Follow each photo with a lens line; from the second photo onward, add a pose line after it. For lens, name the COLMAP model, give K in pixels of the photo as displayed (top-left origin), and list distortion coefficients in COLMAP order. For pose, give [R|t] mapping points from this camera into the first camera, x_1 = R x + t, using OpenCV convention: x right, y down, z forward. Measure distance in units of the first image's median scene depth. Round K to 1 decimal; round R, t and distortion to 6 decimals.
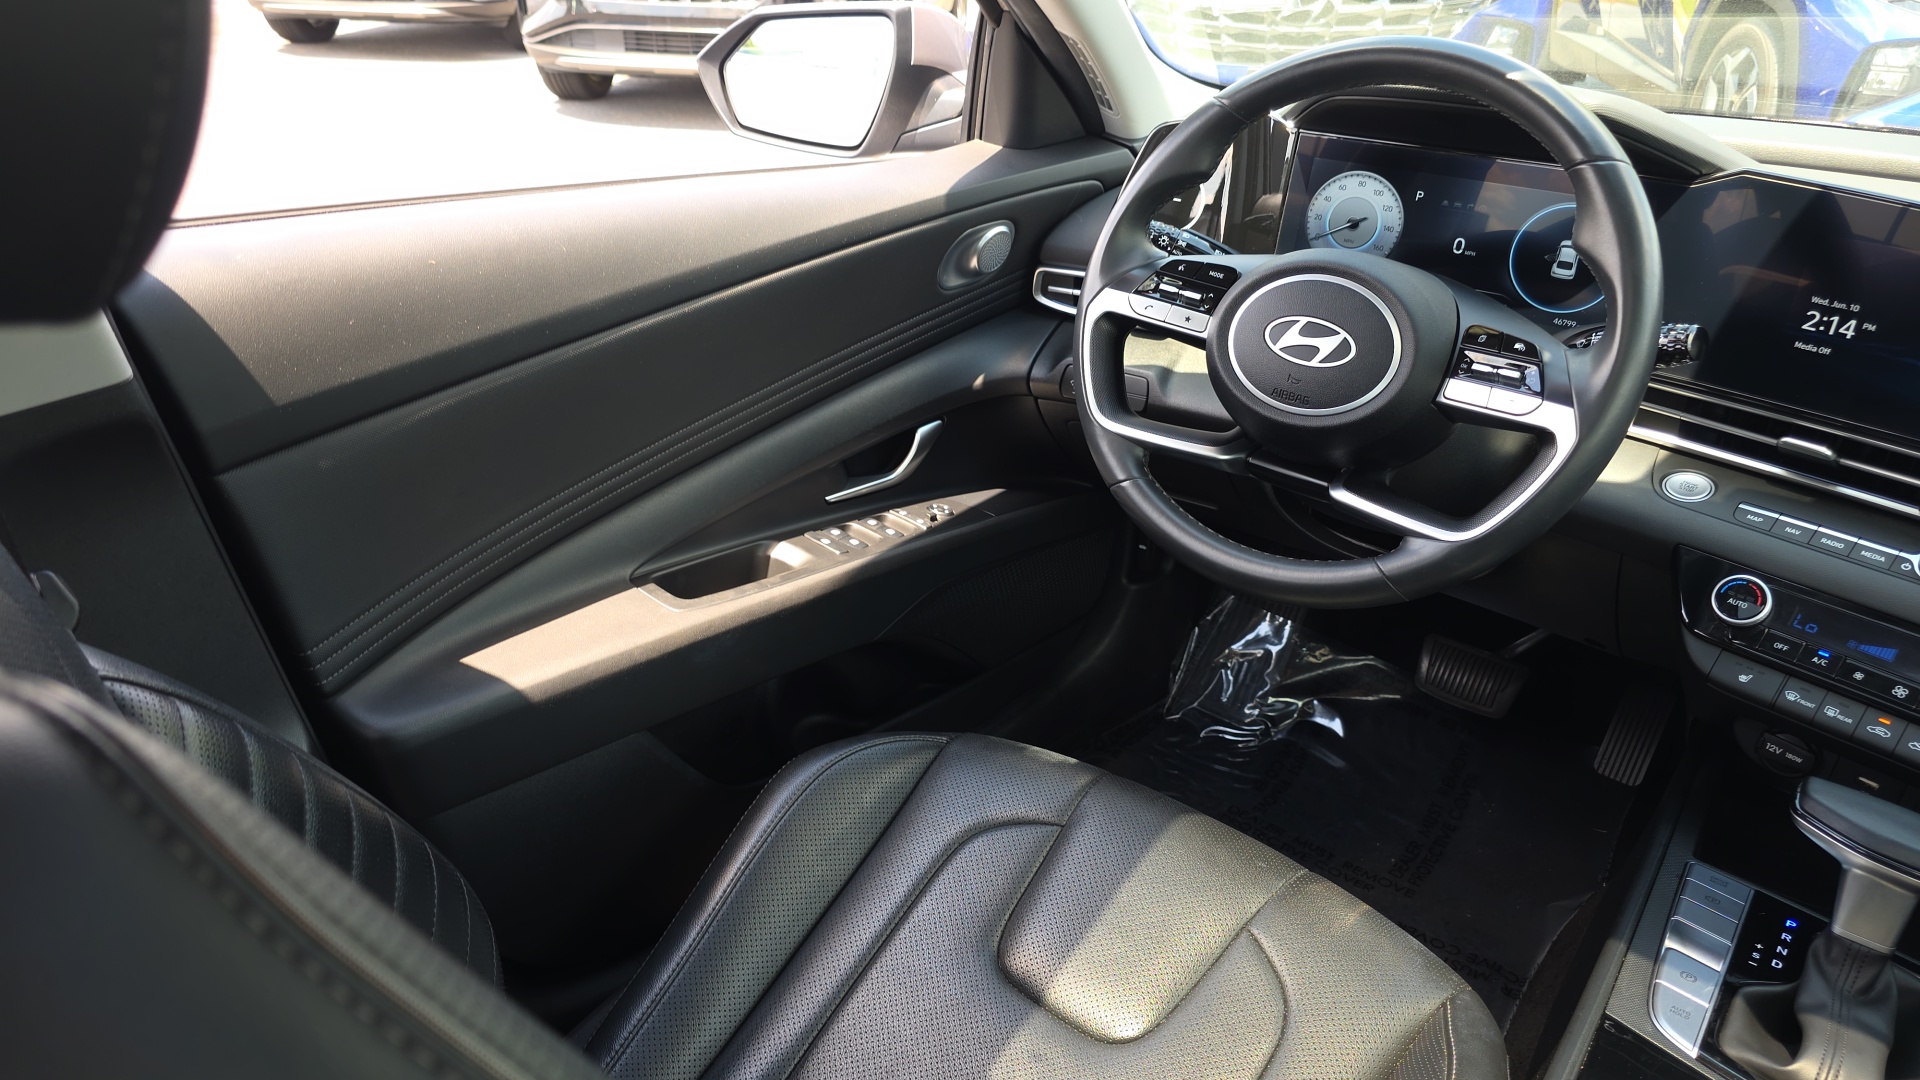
lens RADIAL K [[1317.6, 0, 910.0], [0, 1317.6, 530.5], [0, 0, 1]] dist [0.062848, -0.063528]
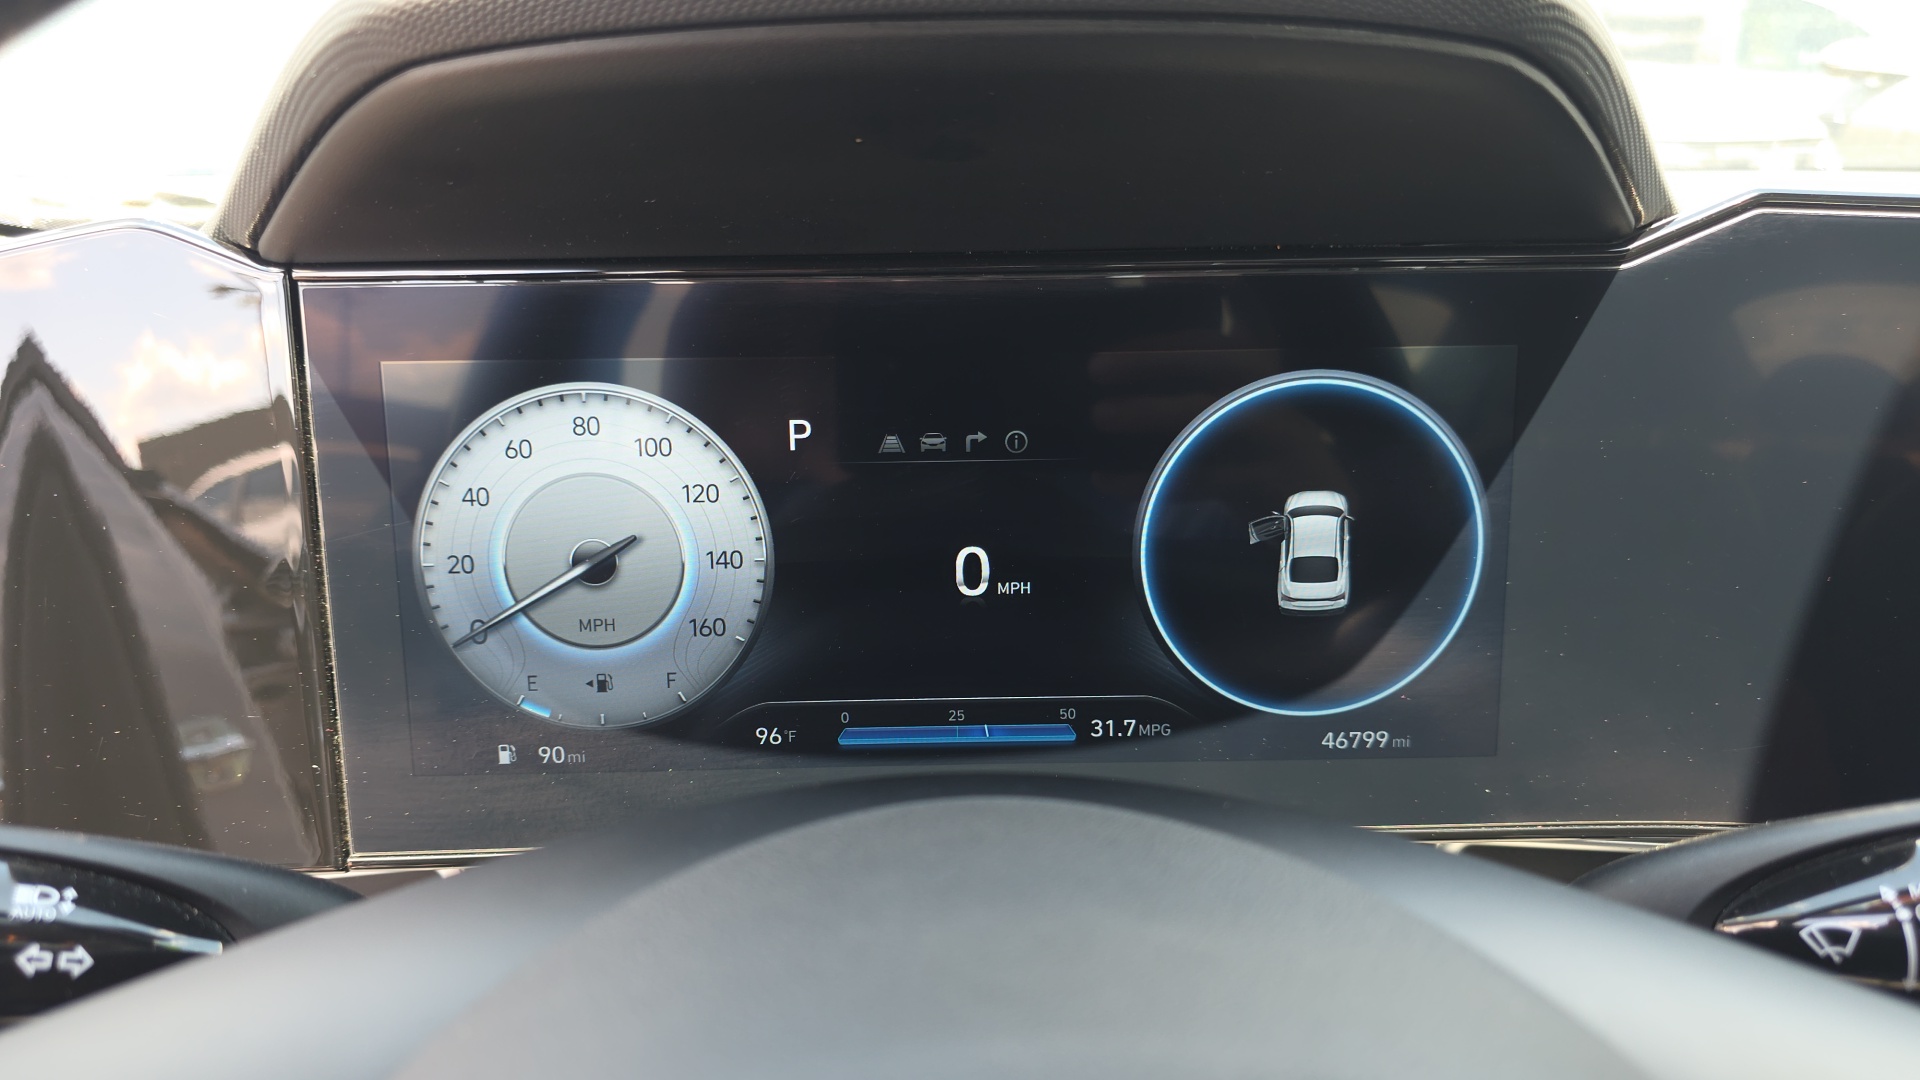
lens RADIAL K [[1341.7, 0, 942.9], [0, 1341.7, 538.9], [0, 0, 1]] dist [0.045947, -0.063238]
pose [[0.753229, -0.224923, 0.618107, 0.253981], [0.317241, 0.947422, -0.041835, -0.237331], [-0.576199, 0.227600, 0.784980, 0.867825]]
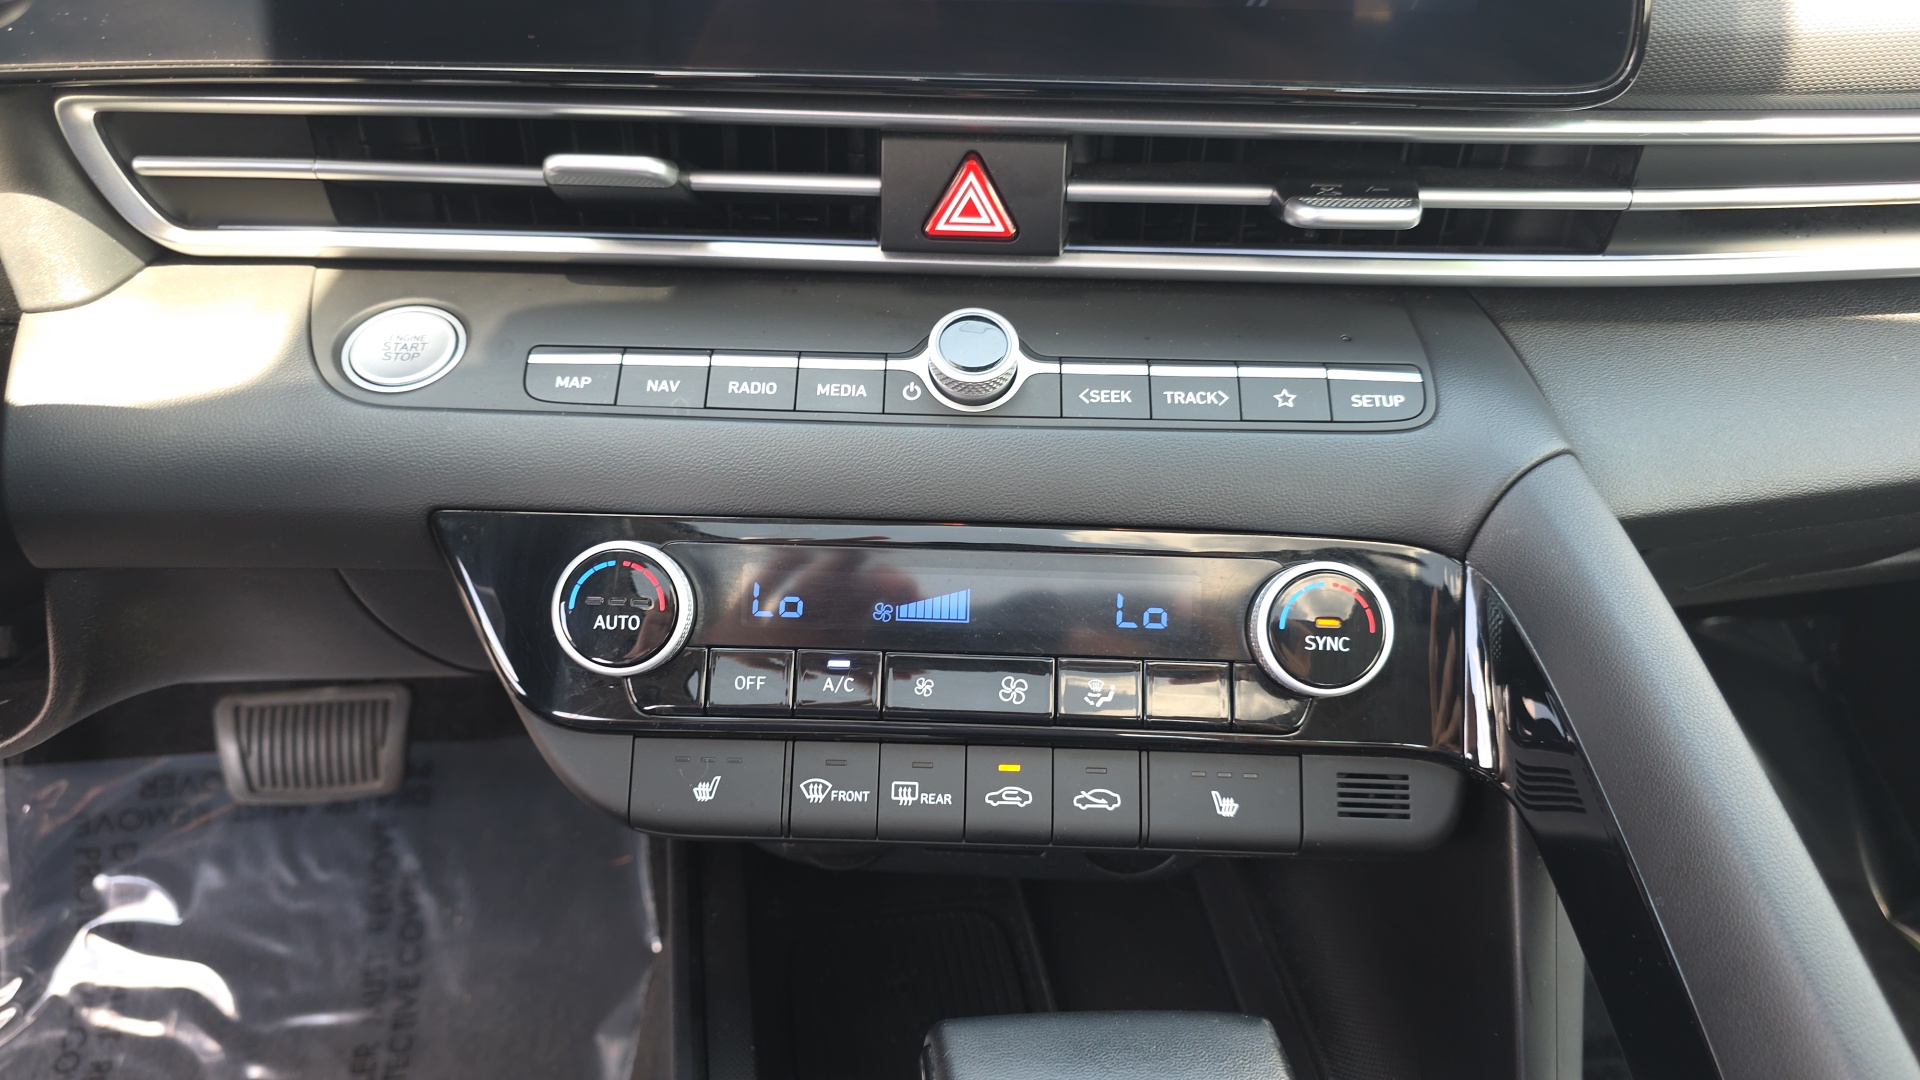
lens RADIAL K [[1341.7, 0, 942.9], [0, 1341.7, 538.9], [0, 0, 1]] dist [0.045947, -0.063238]
pose [[0.679710, -0.409952, 0.608222, 0.452444], [0.329965, 0.911483, 0.245606, -0.028316], [-0.655071, 0.033751, 0.754813, 0.642816]]
